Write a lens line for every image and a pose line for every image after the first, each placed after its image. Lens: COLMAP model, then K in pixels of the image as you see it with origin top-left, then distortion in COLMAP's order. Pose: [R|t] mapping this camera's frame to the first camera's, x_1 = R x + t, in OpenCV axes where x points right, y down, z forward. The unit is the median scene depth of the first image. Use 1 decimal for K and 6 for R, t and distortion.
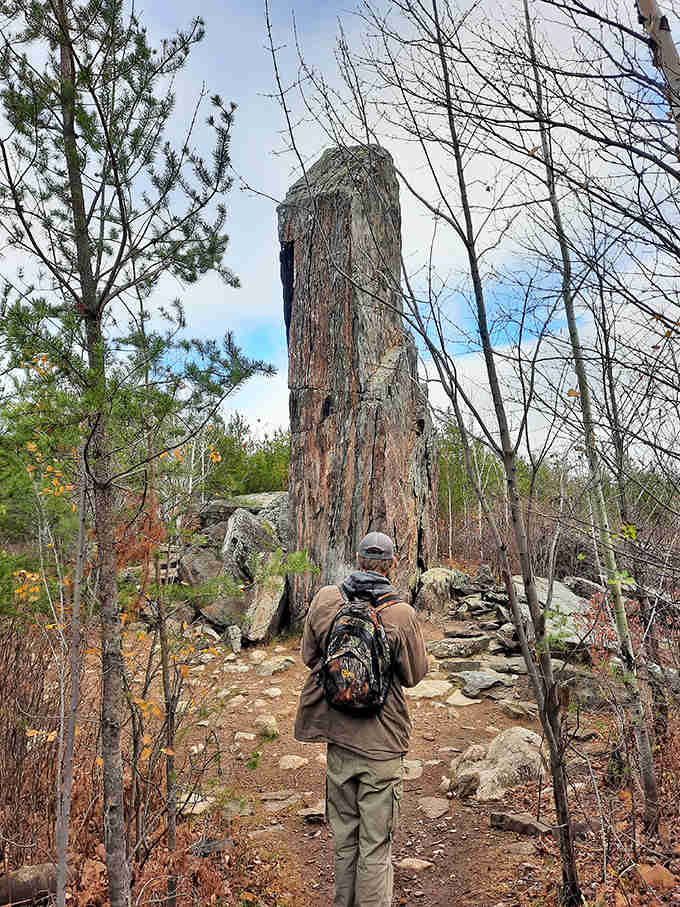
lens RADIAL K [[609.5, 0, 340.0], [0, 609.5, 453.5], [0, 0, 1]] dist [0.002298, 0.000187]
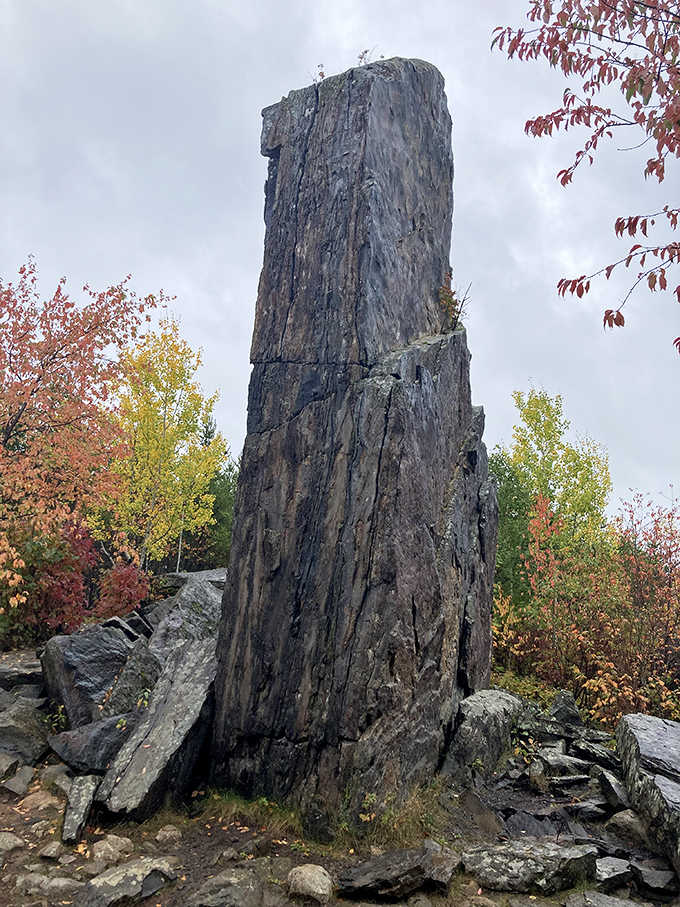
lens RADIAL K [[686.5, 0, 340.0], [0, 686.5, 453.5], [0, 0, 1]] dist [-0.001422, -0.005573]
pose [[0.996424, 0.051740, -0.066797, 0.056426], [-0.060277, 0.989300, -0.132858, 0.069776], [0.059208, 0.136410, 0.988882, 0.364329]]
